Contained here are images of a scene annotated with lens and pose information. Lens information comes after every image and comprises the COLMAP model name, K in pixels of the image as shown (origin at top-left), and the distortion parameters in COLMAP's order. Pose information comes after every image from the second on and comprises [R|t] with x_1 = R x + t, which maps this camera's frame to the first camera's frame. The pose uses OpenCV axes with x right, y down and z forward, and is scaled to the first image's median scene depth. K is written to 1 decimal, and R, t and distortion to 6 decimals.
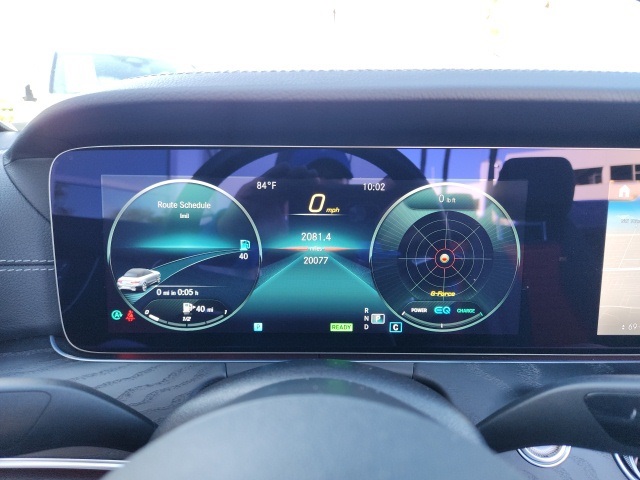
lens RADIAL K [[428.5, 0, 318.0], [0, 428.5, 237.6], [0, 0, 1]] dist [0.053706, -0.043120]
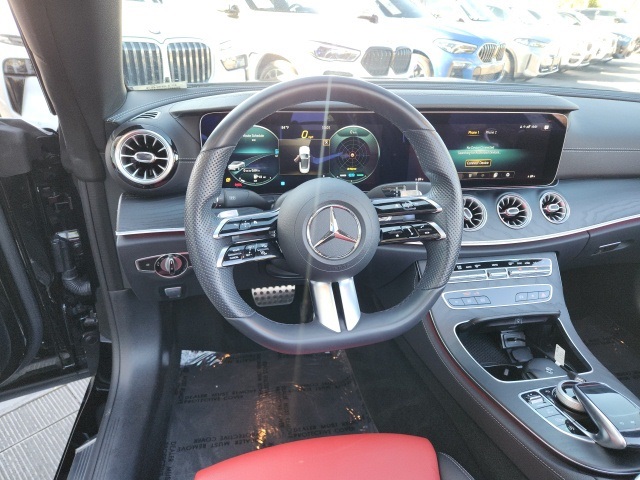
lens RADIAL K [[428.5, 0, 316.3], [0, 428.5, 242.9], [0, 0, 1]] dist [0.053706, -0.043120]
pose [[0.986423, -0.049455, 0.156602, -0.367295], [0.015442, 0.977287, 0.211359, 0.013489], [-0.163498, -0.206071, 0.964781, -1.630385]]
